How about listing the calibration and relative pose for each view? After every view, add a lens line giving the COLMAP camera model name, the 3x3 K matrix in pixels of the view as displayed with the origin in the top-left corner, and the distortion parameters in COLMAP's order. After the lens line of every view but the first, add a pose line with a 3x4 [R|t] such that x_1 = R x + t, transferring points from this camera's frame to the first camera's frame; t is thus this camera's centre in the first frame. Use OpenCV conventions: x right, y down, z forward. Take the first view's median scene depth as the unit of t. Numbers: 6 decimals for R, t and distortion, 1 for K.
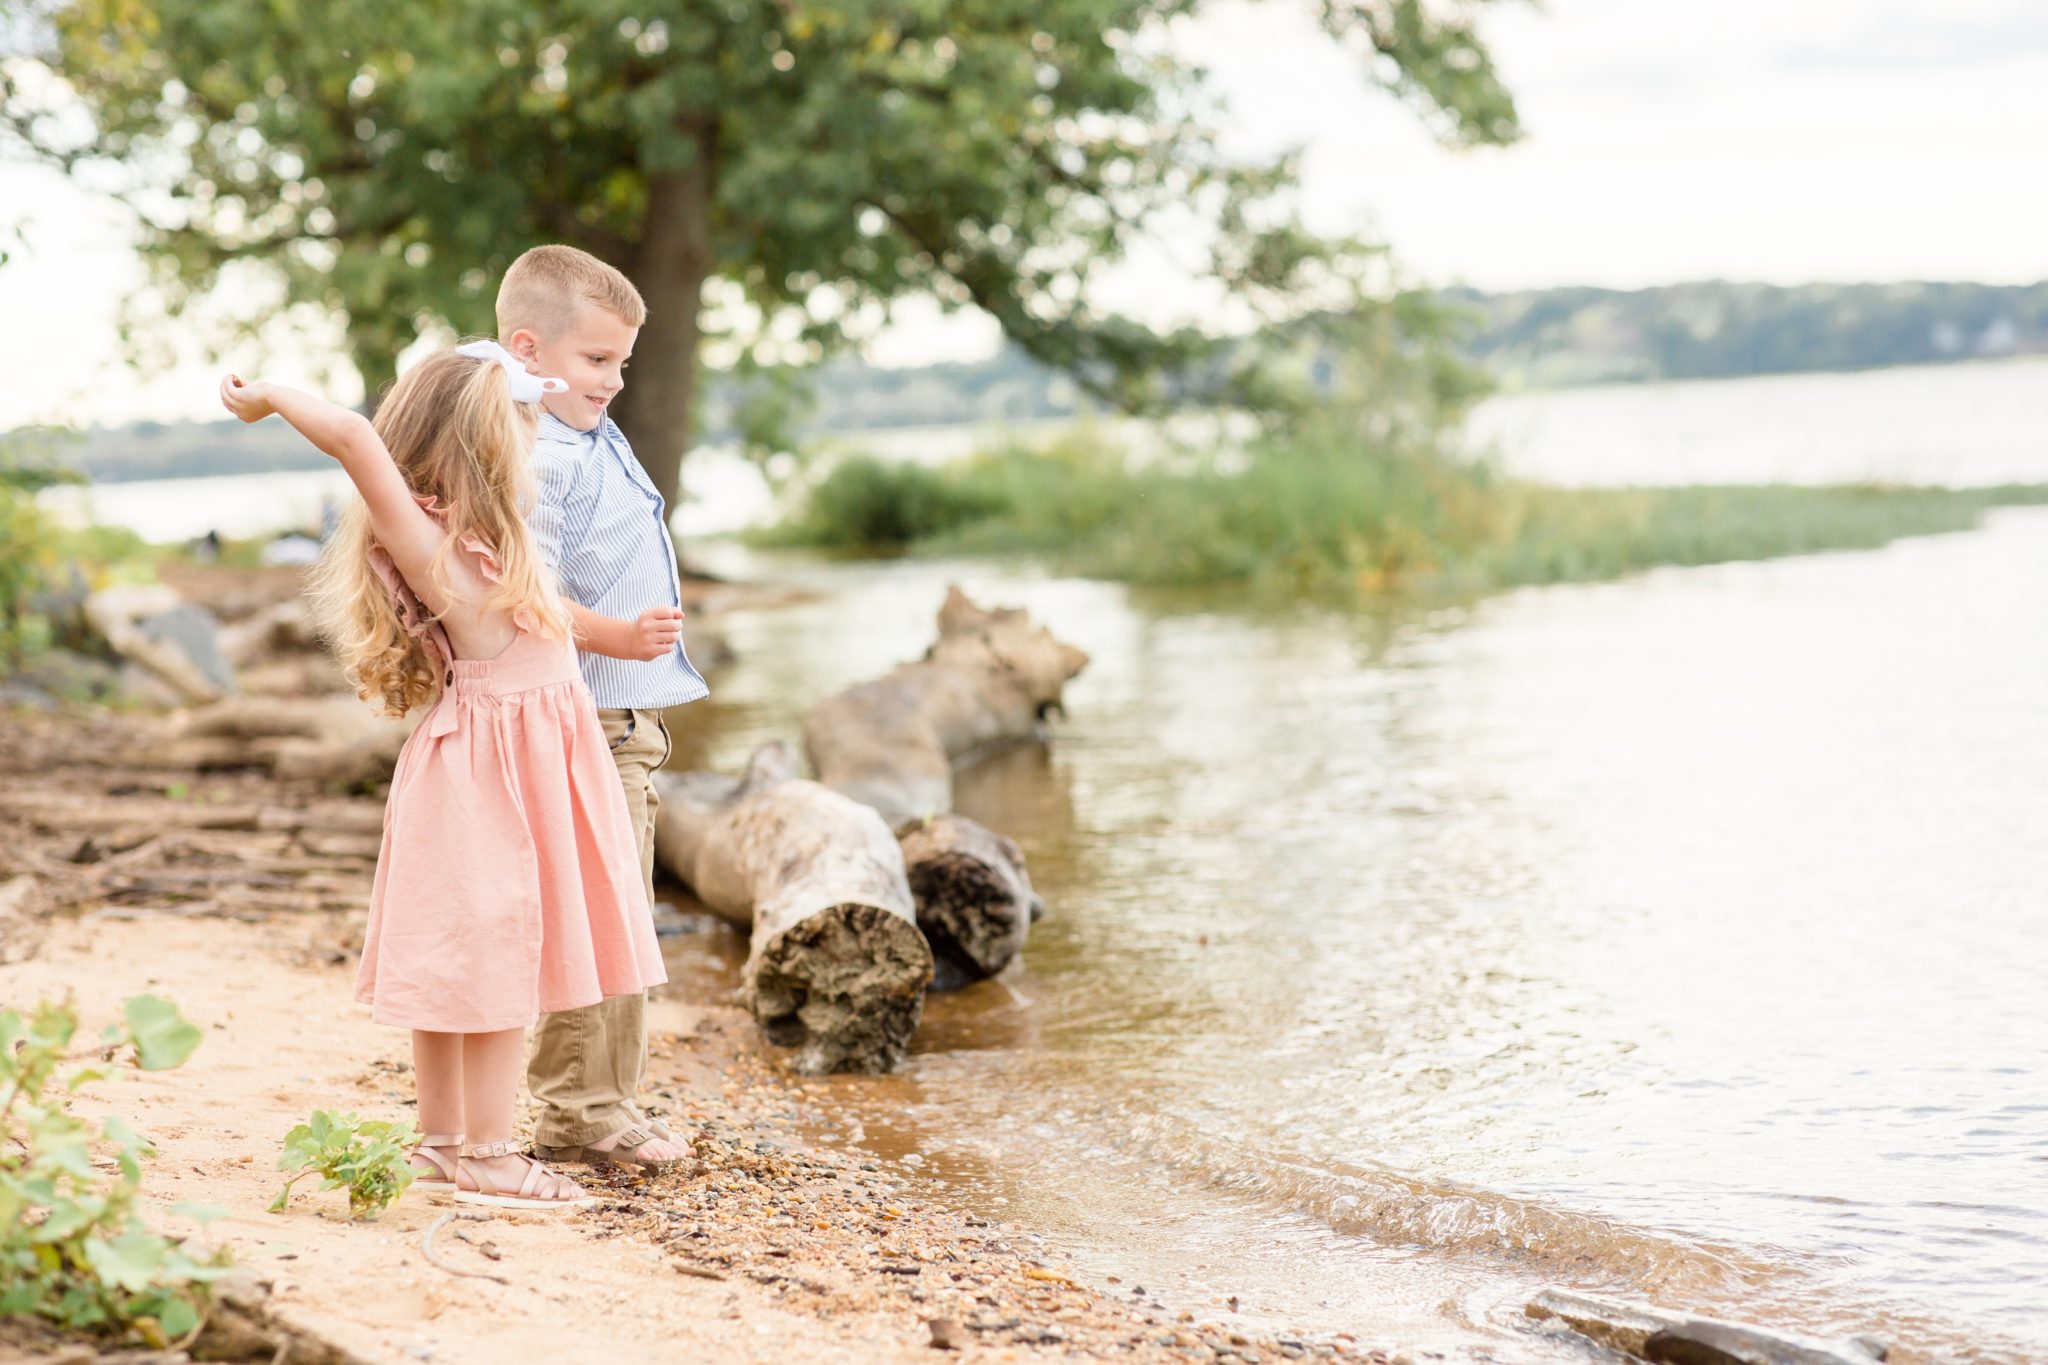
lens RADIAL K [[5149.2, 0, 1024.0], [0, 5149.2, 682.5], [0, 0, 1]] dist [0.051308, 0.391104]
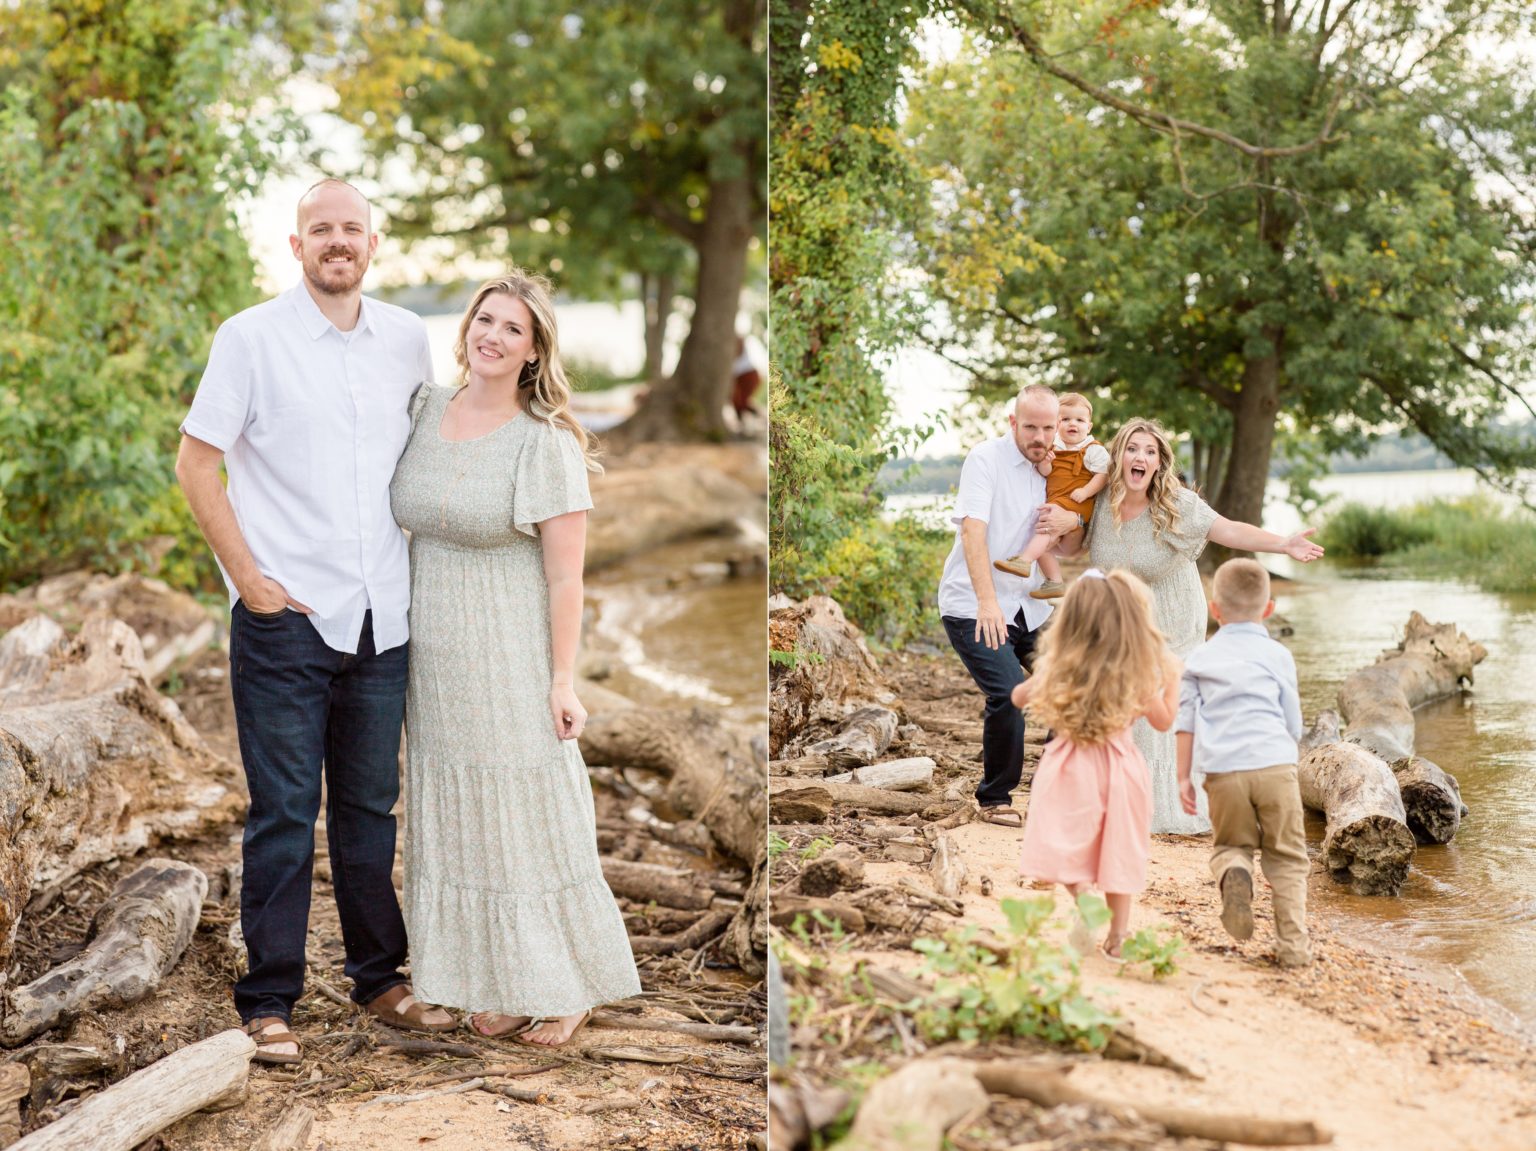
lens RADIAL K [[3435.4, 0, 768.0], [0, 3435.4, 575.5], [0, 0, 1]] dist [-0.119825, -0.493575]
pose [[0.984476, 0.030149, -0.172910, -0.037793], [-0.022355, 0.998652, 0.046845, -0.104109], [0.174090, -0.042253, 0.983823, -0.346948]]
